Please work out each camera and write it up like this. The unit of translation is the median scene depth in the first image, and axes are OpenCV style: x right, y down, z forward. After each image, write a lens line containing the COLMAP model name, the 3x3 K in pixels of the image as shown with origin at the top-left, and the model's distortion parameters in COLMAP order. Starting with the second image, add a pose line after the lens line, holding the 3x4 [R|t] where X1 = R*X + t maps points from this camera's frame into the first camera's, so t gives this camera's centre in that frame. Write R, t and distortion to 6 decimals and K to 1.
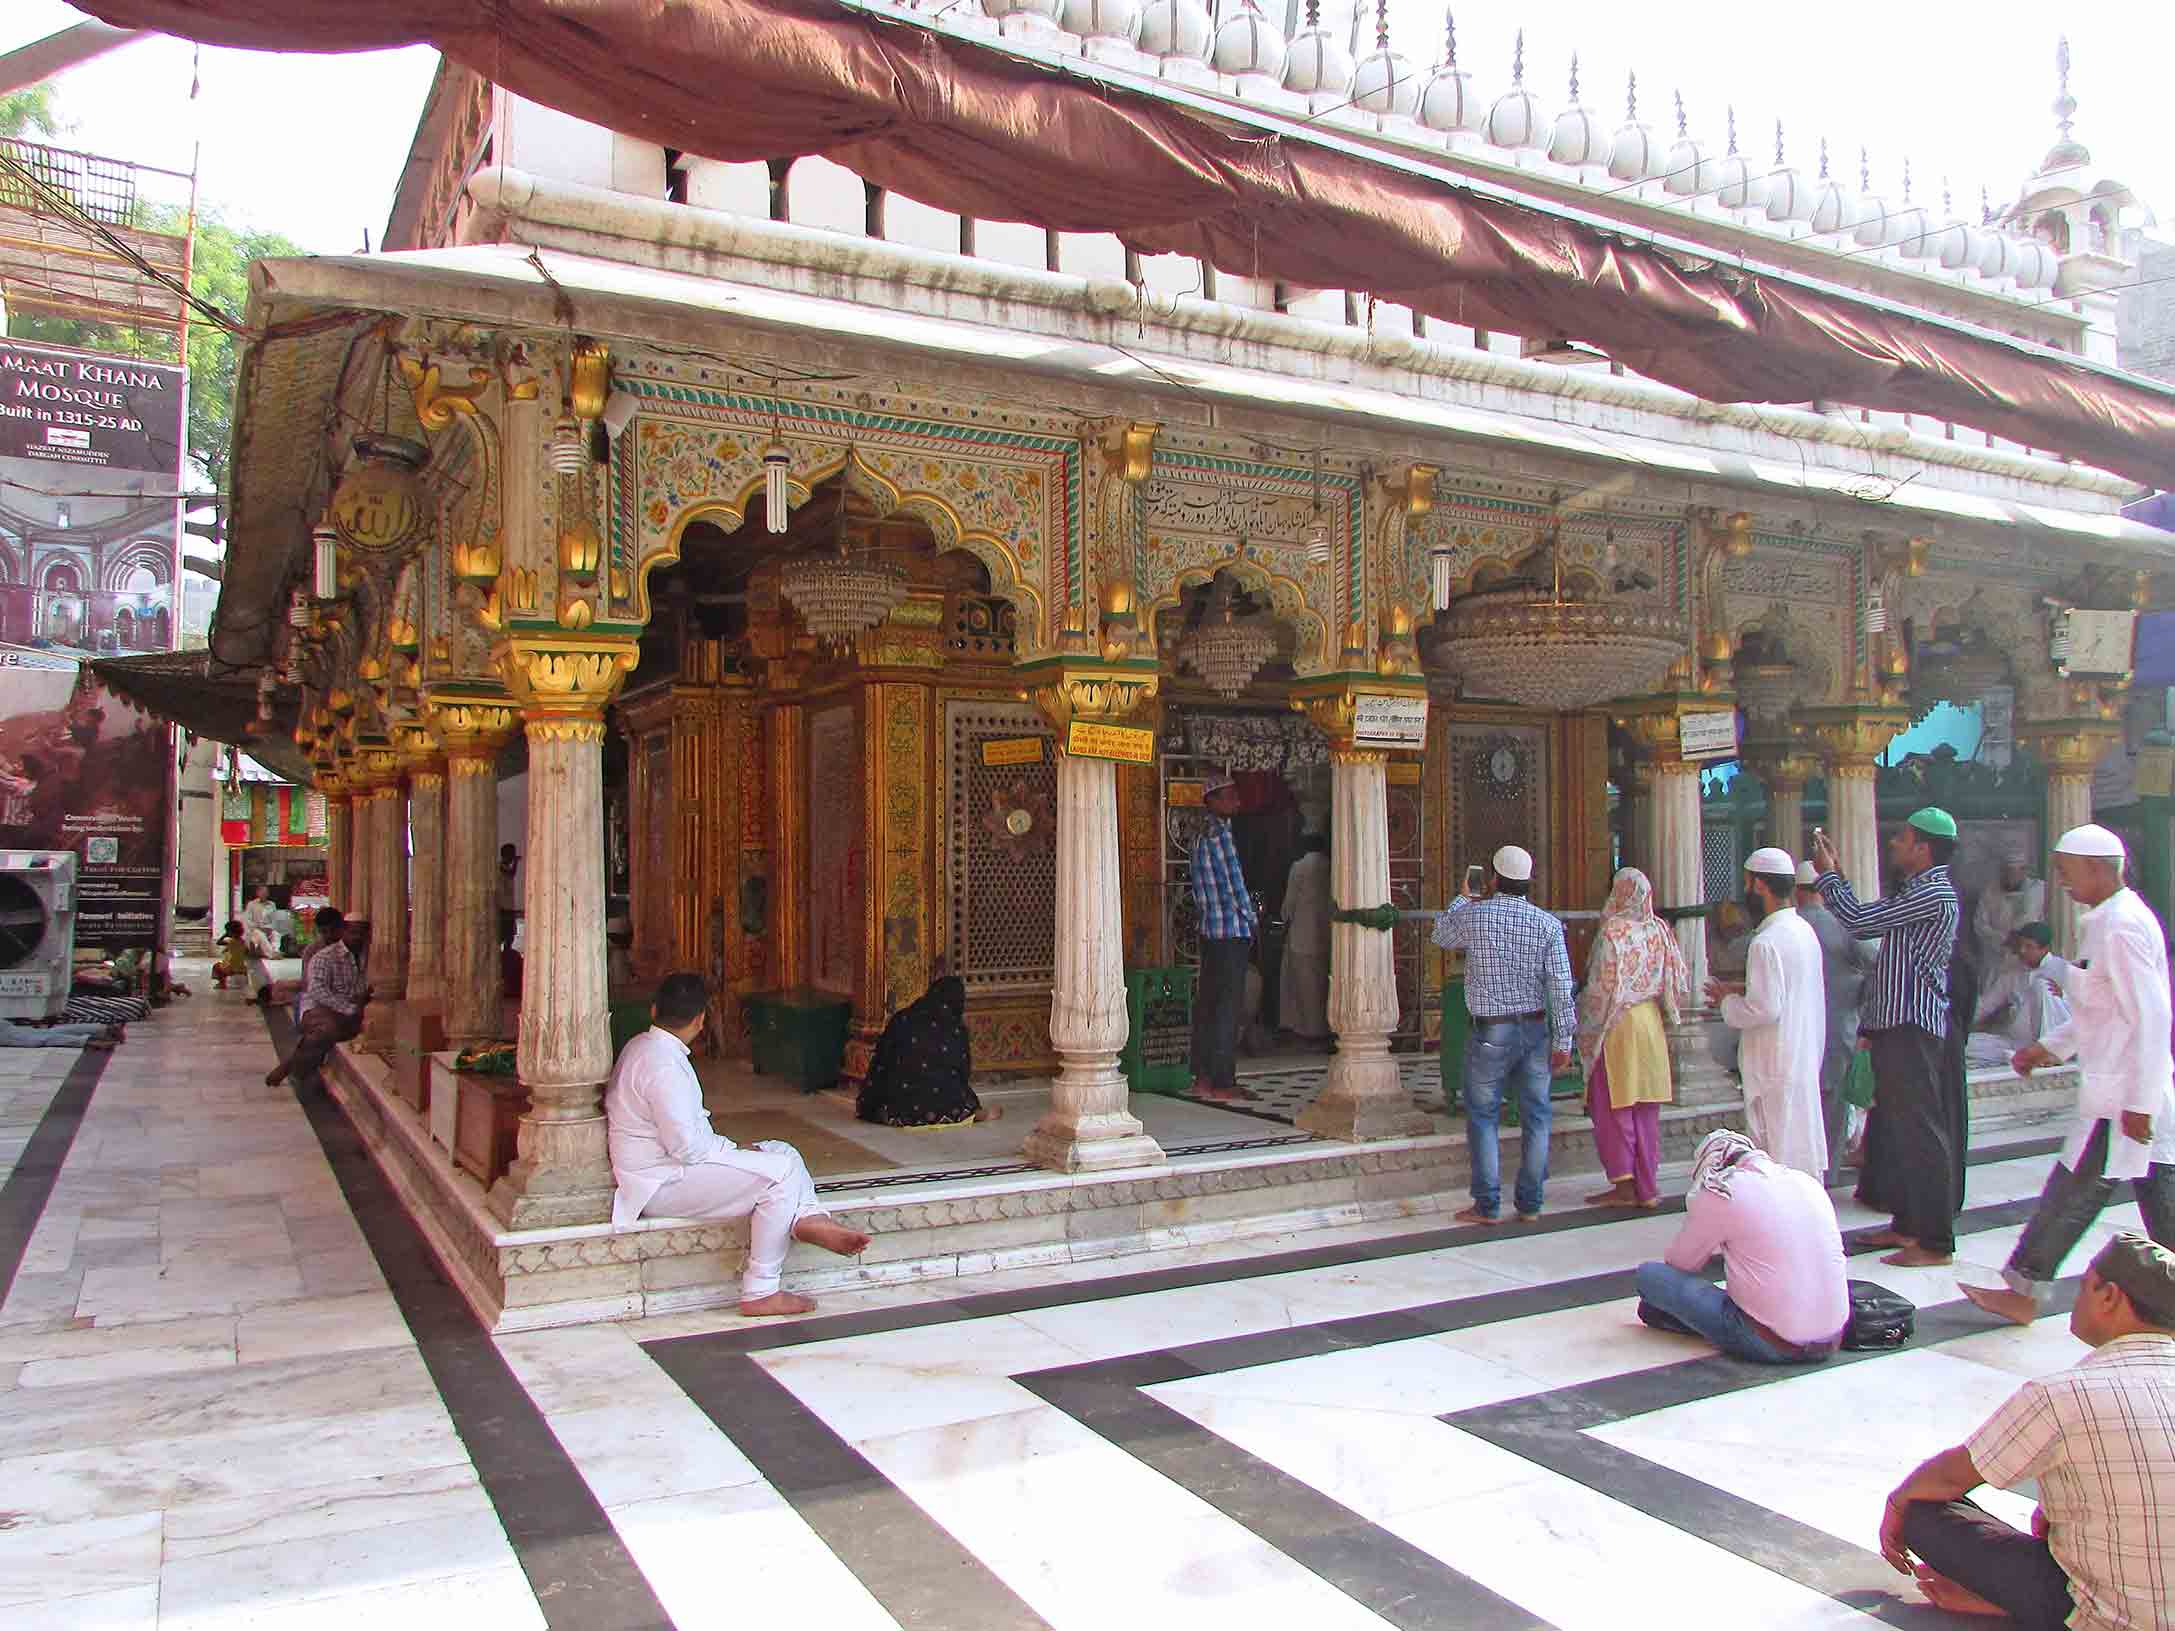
lens RADIAL K [[1621.8, 0, 1034.0], [0, 1621.8, 808.3], [0, 0, 1]] dist [-0.023355, 0.005807]
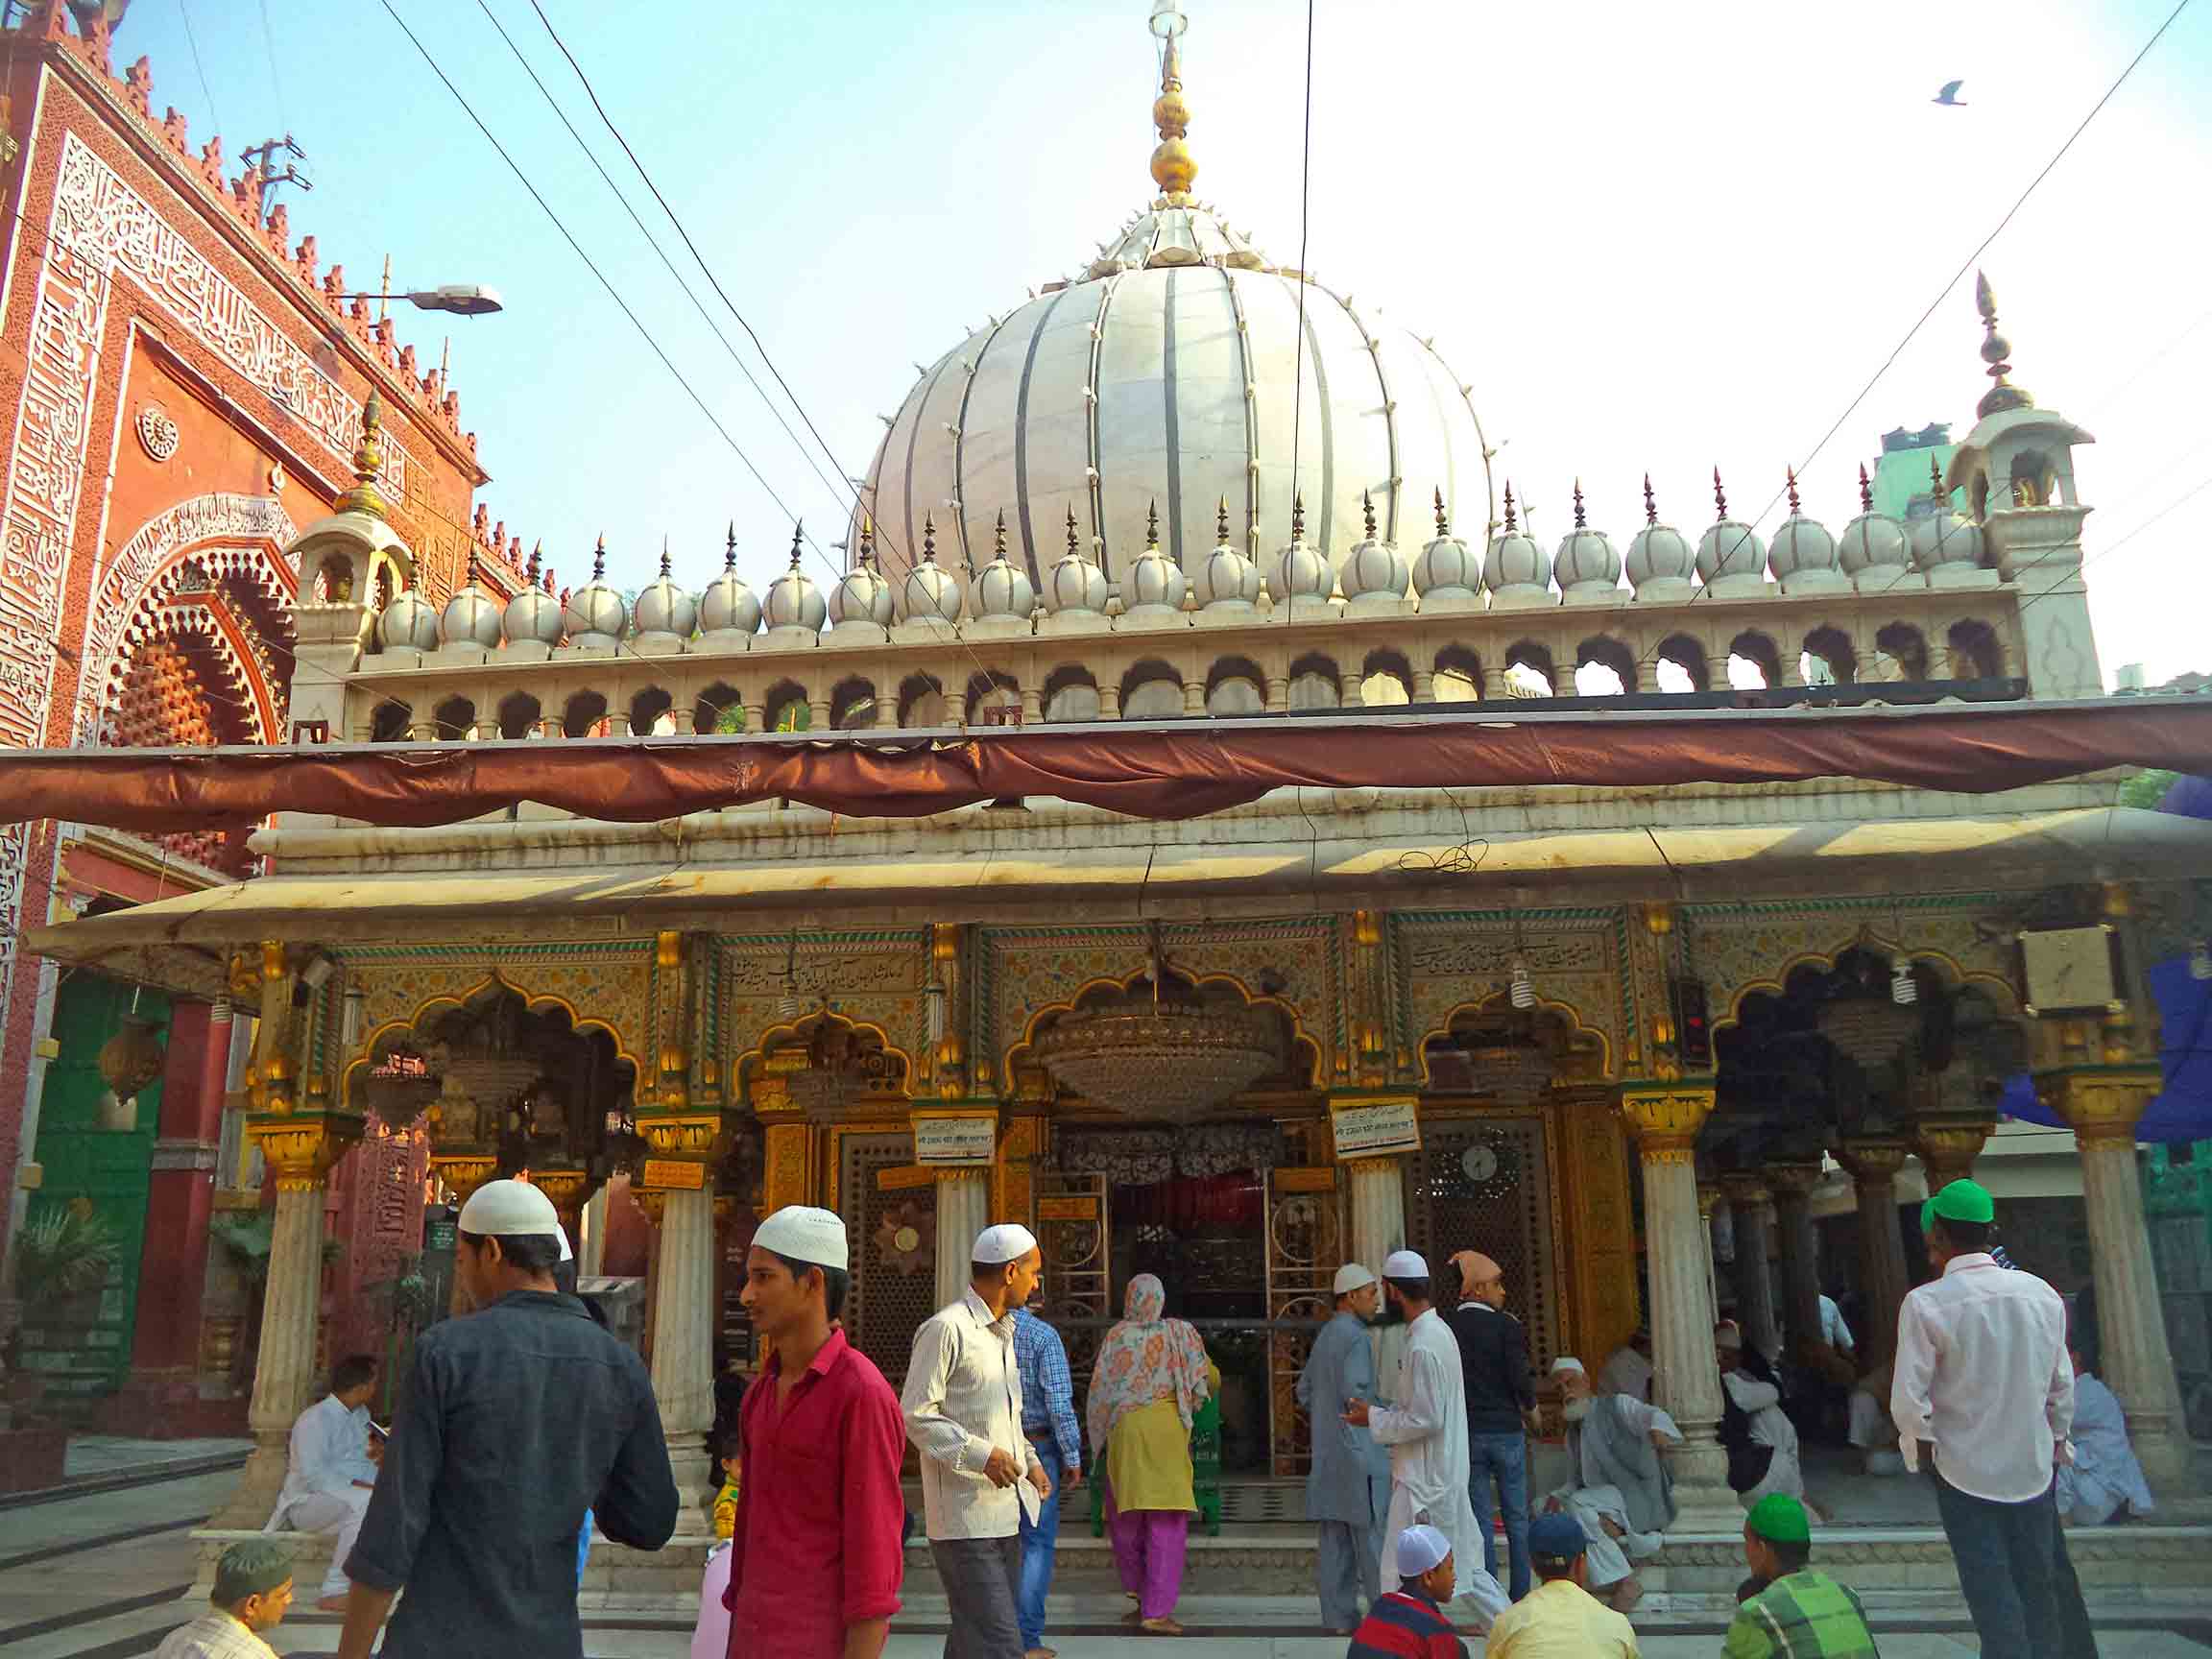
lens RADIAL K [[1749.4, 0, 1120.0], [0, 1749.4, 834.2], [0, 0, 1]] dist [-0.039956, 0.011660]
pose [[0.835213, -0.146767, -0.529980, 0.959910], [0.027099, 0.973542, -0.226895, 0.016102], [0.549258, 0.175144, 0.817092, 0.040726]]
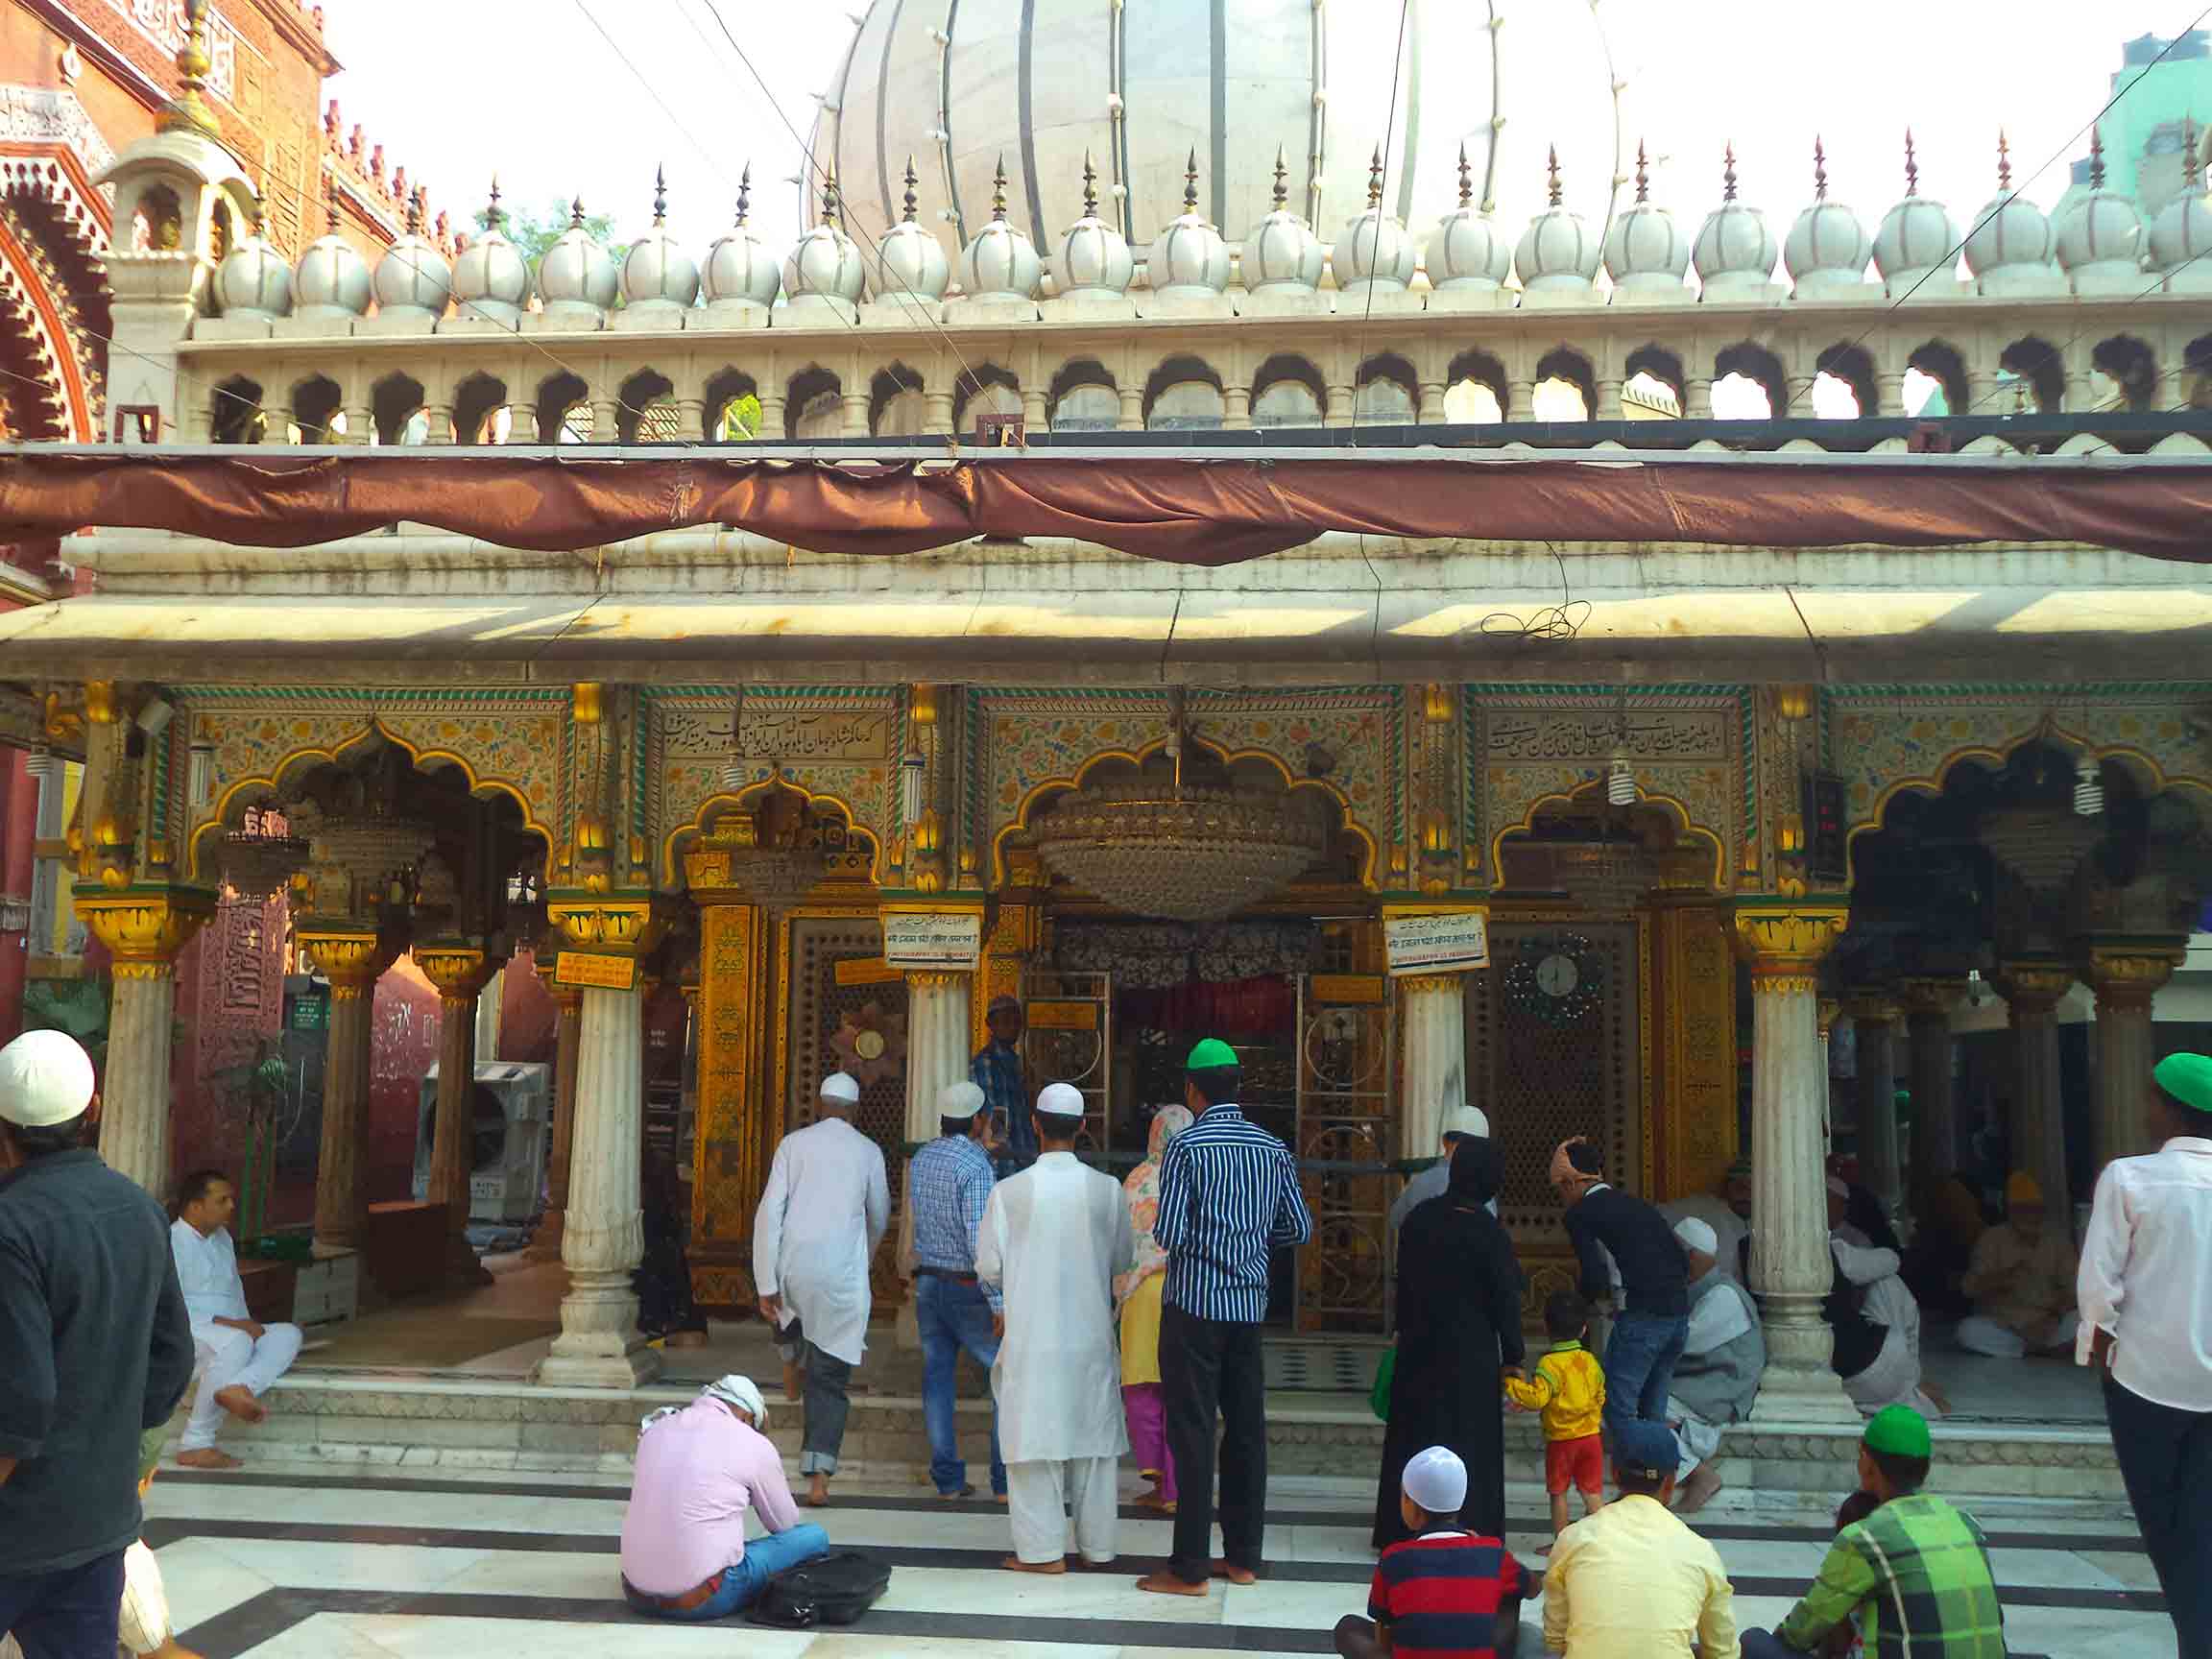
lens RADIAL K [[2143.7, 0, 1120.4], [0, 2143.7, 821.2], [0, 0, 1]] dist [-0.001218, 0.000000]
pose [[0.837348, -0.048400, -0.544524, 0.962371], [-0.000789, 0.995965, -0.089739, -0.011289], [0.546670, 0.075573, 0.833931, 0.023650]]
